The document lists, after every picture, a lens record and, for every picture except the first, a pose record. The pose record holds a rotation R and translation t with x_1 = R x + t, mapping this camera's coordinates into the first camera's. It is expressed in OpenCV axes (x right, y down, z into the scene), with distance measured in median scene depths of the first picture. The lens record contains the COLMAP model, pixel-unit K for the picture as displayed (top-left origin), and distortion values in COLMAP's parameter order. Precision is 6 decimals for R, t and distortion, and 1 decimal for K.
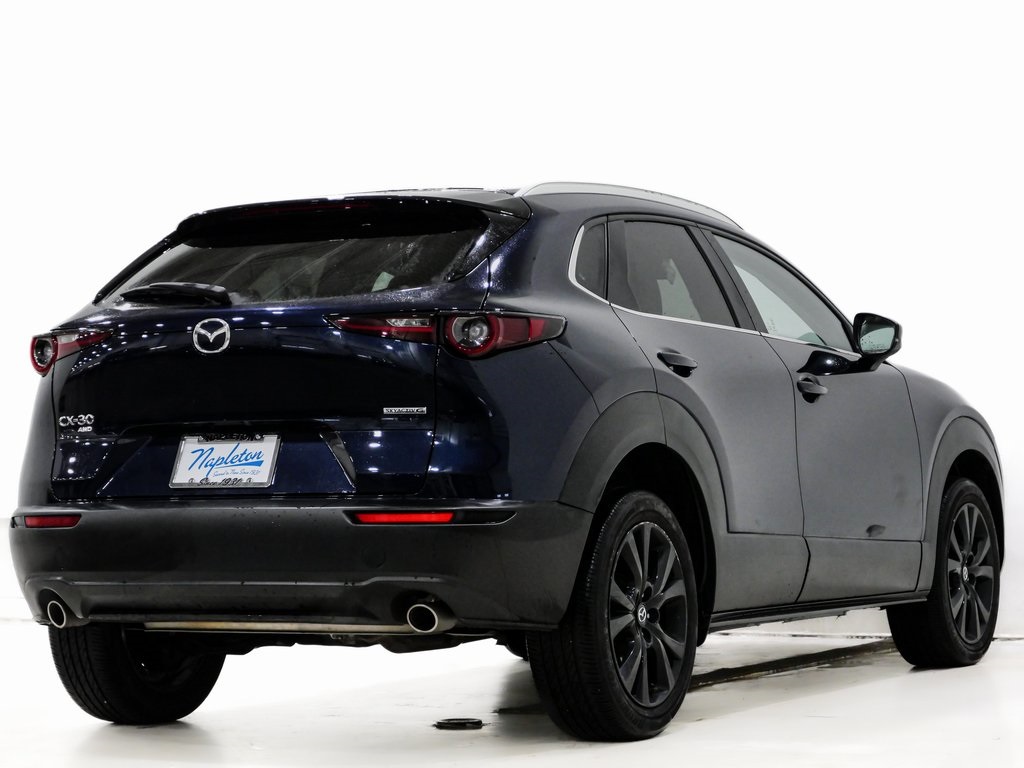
lens RADIAL K [[2889.2, 0, 511.0], [0, 2889.2, 383.7], [0, 0, 1]] dist [0.017061, 0.000000]
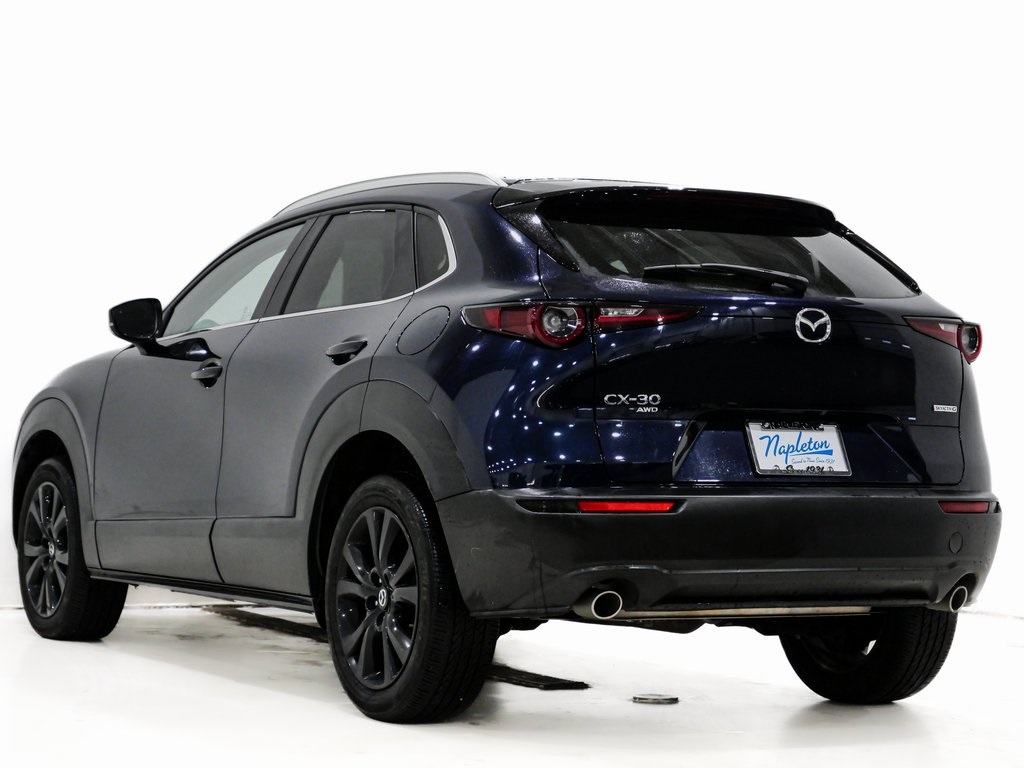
lens RADIAL K [[2552.4, 0, 511.4], [0, 2552.4, 386.4], [0, 0, 1]] dist [-0.161338, 0.000000]
pose [[0.534958, 0.044782, 0.843691, -0.906766], [-0.054021, 0.998364, -0.018738, 0.027034], [-0.843150, -0.035553, 0.536501, 0.607265]]
